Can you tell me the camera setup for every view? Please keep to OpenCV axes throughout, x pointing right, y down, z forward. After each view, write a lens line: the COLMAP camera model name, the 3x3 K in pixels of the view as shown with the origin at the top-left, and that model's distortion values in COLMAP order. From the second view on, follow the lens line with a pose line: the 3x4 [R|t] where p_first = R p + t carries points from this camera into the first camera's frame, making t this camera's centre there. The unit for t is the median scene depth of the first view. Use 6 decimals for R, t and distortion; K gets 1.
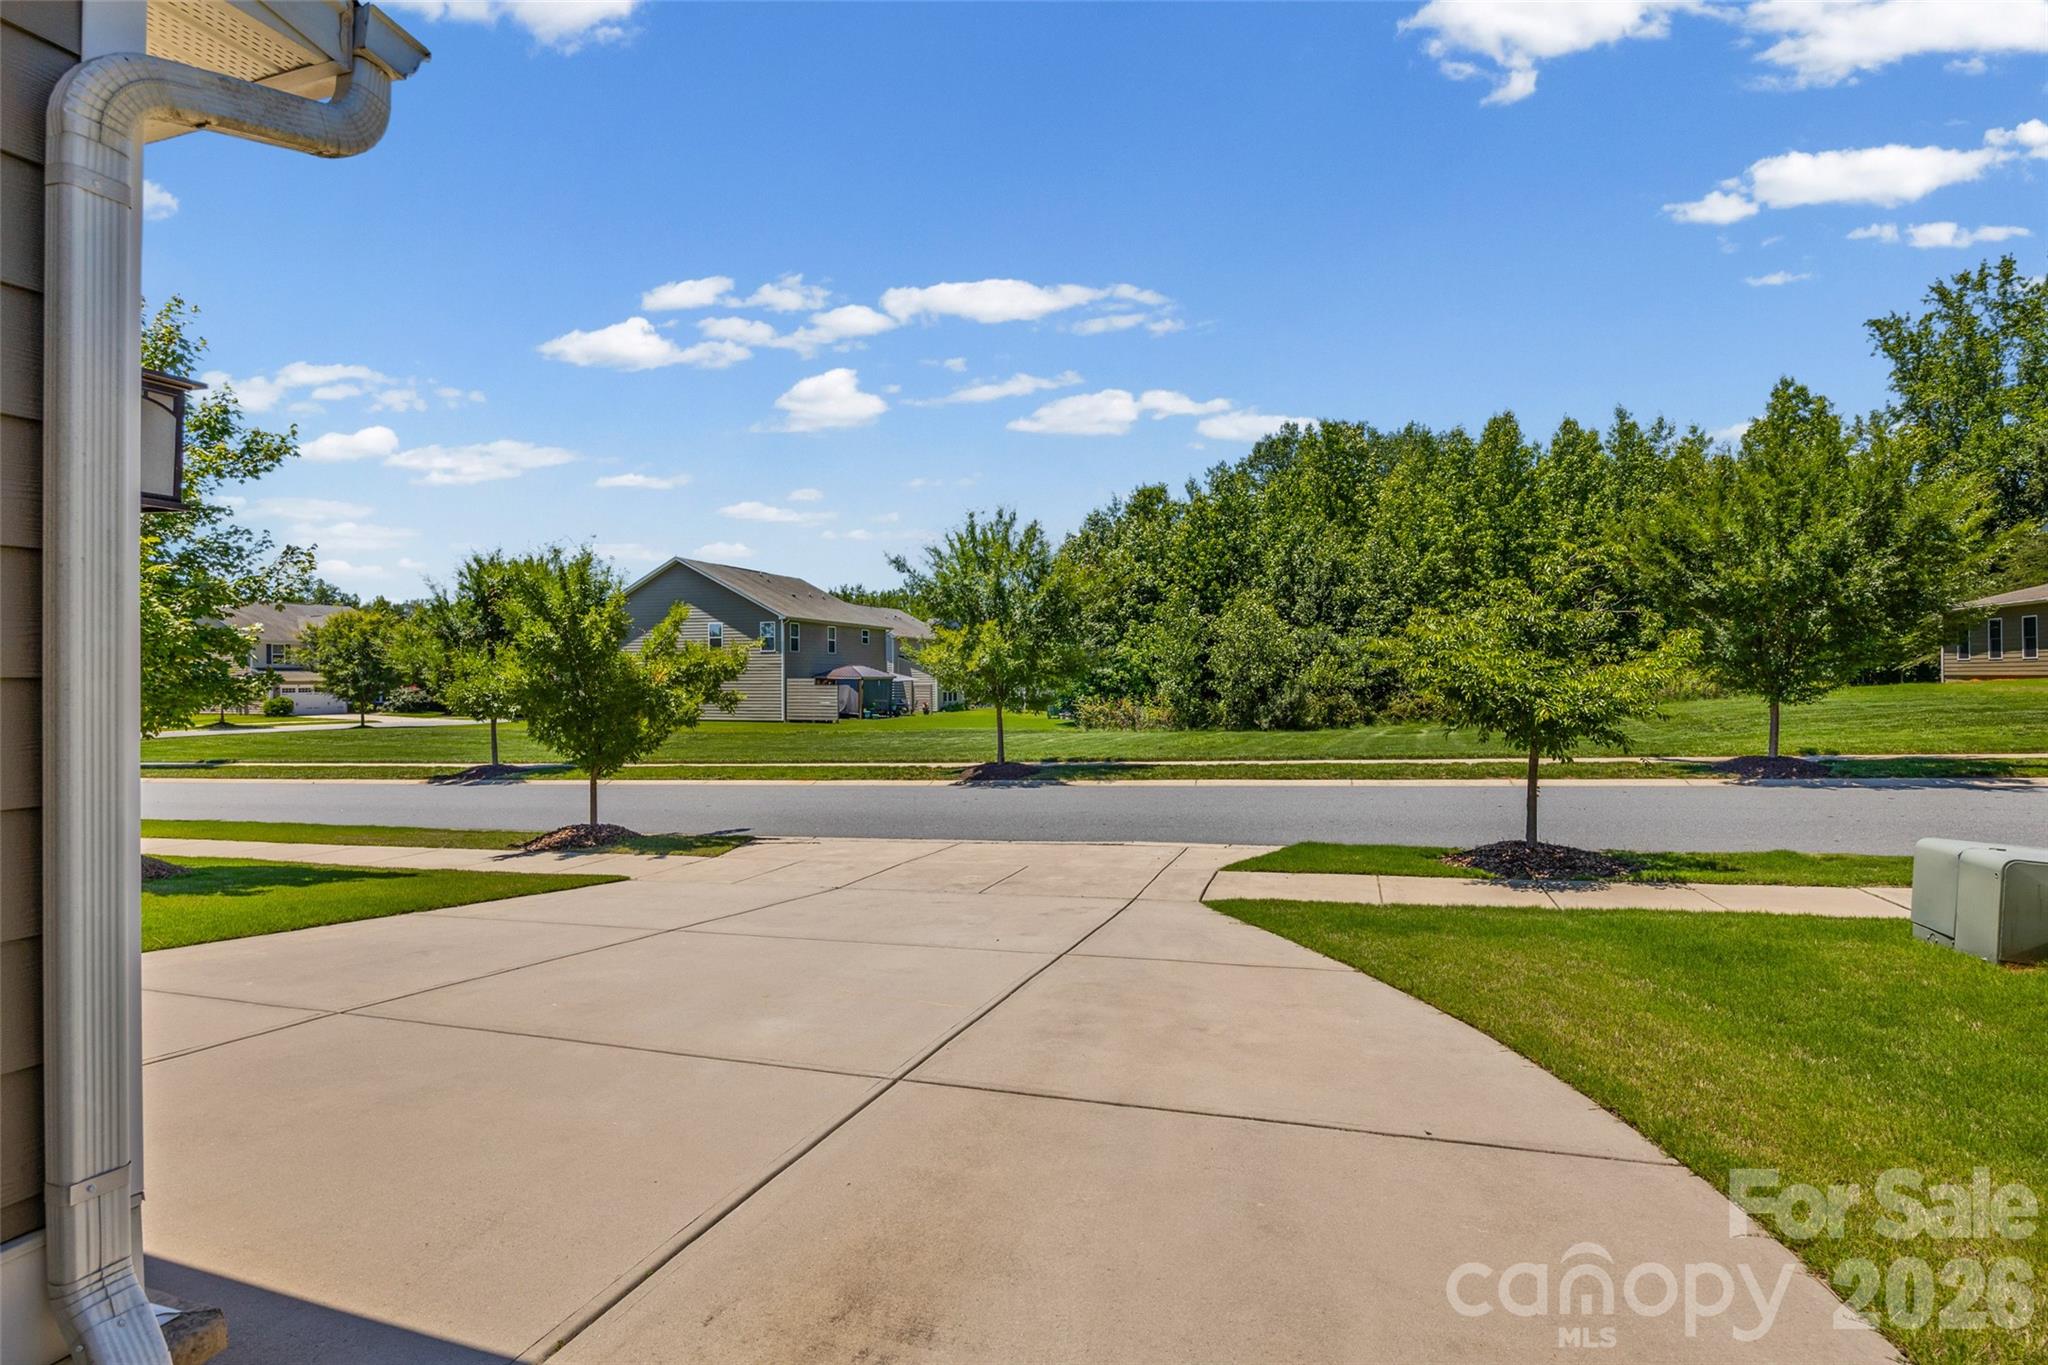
lens RADIAL K [[988.9, 0, 1022.3], [0, 988.9, 675.8], [0, 0, 1]] dist [0.001682, -0.000253]
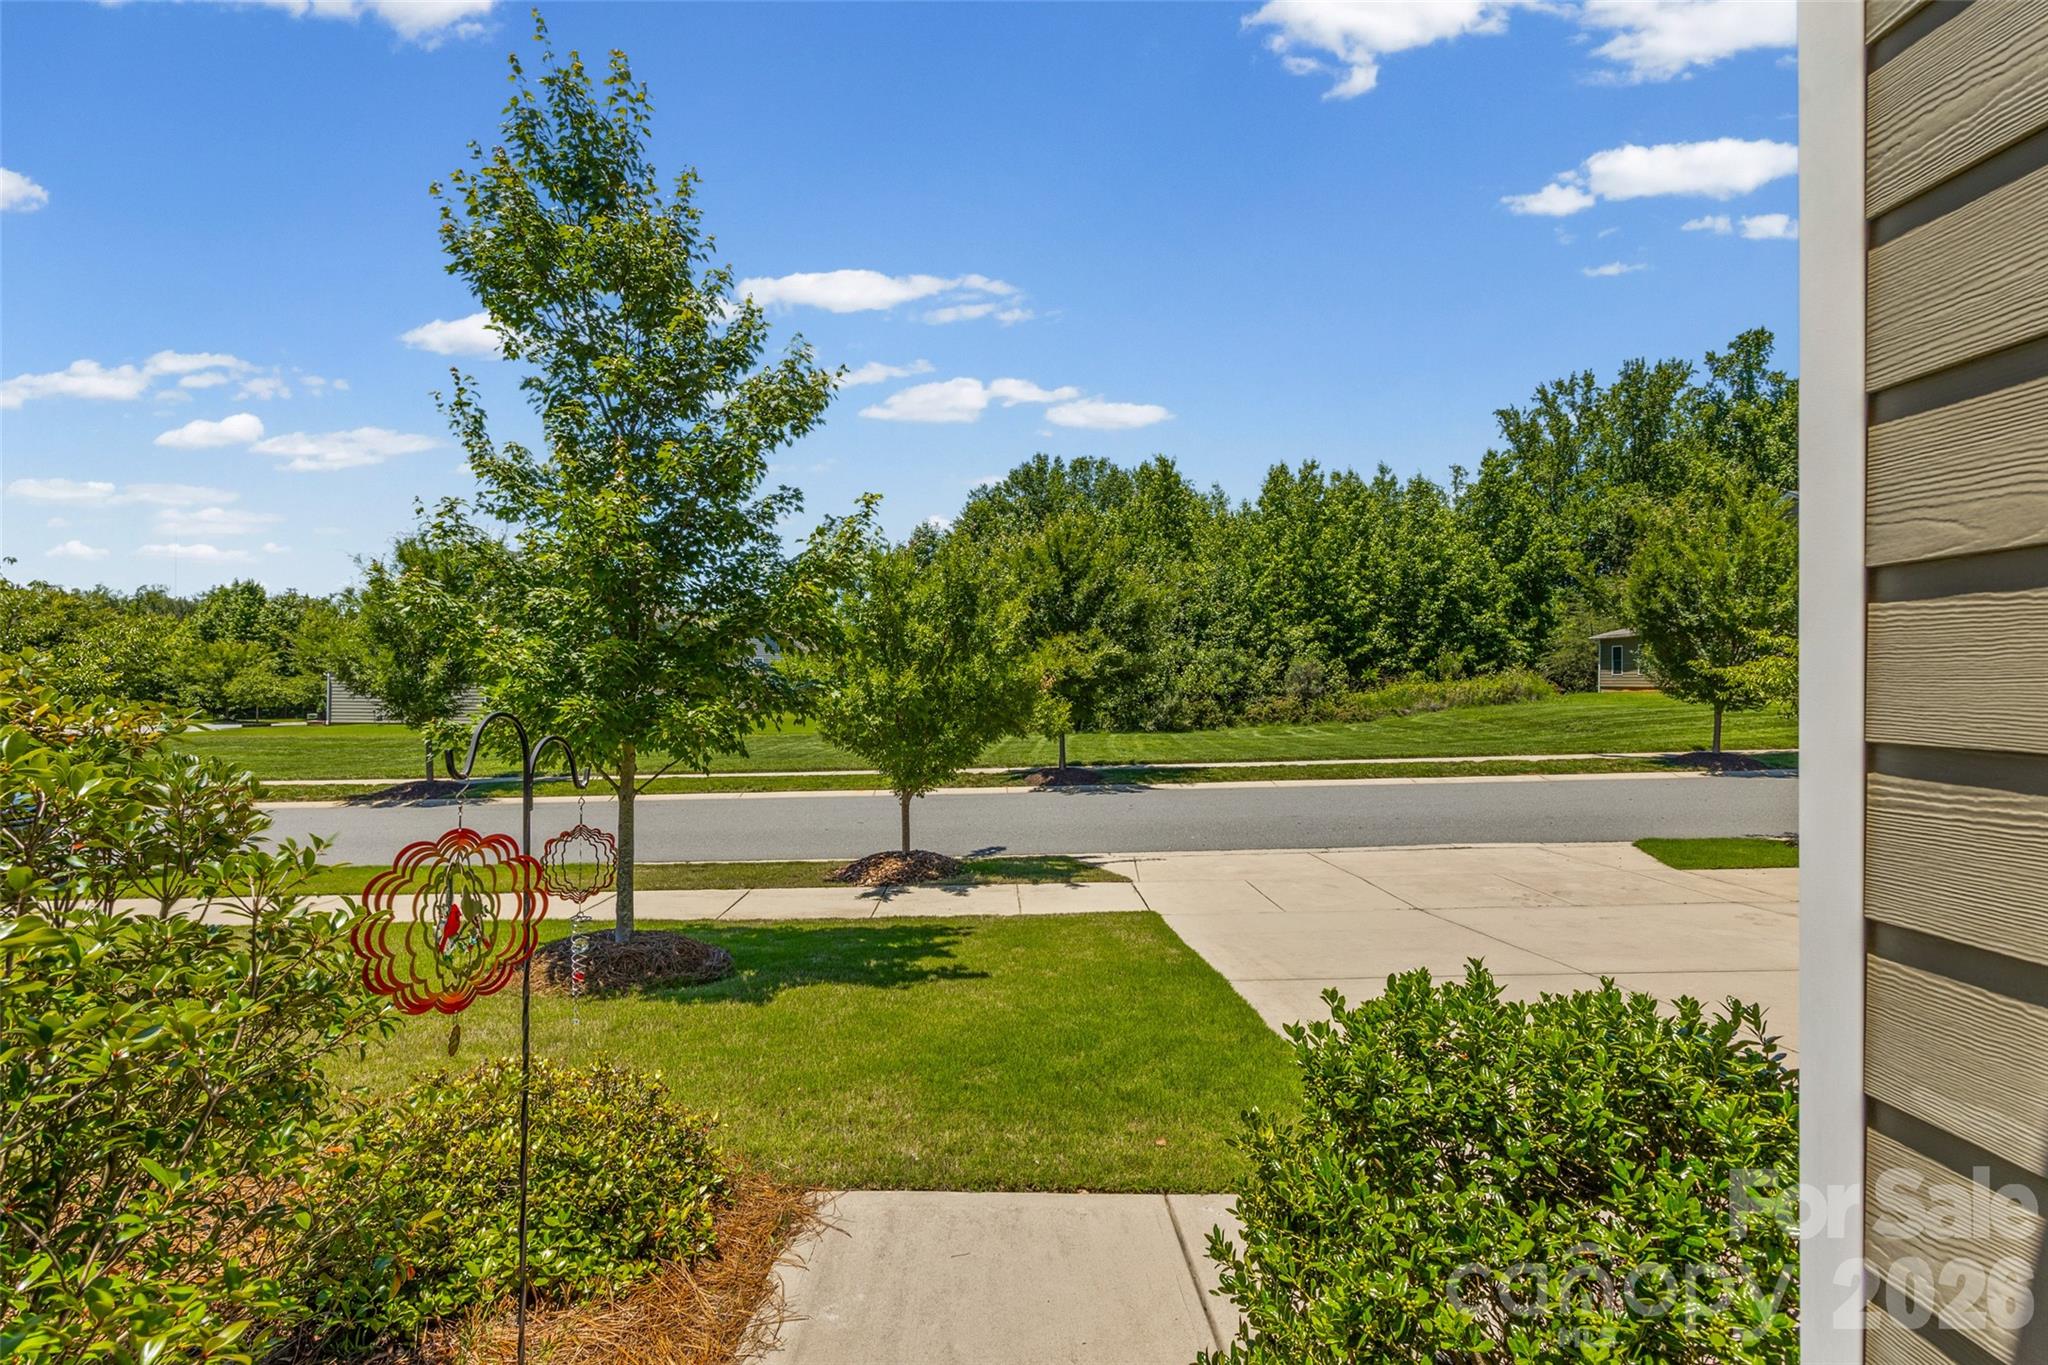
lens RADIAL K [[919.7, 0, 1025.9], [0, 919.7, 688.1], [0, 0, 1]] dist [0.015930, 0.000082]
pose [[0.955378, 0.006985, 0.295303, -0.166932], [-0.009320, 0.999935, 0.006499, 0.000398], [-0.295238, -0.008961, 0.955382, 0.057367]]
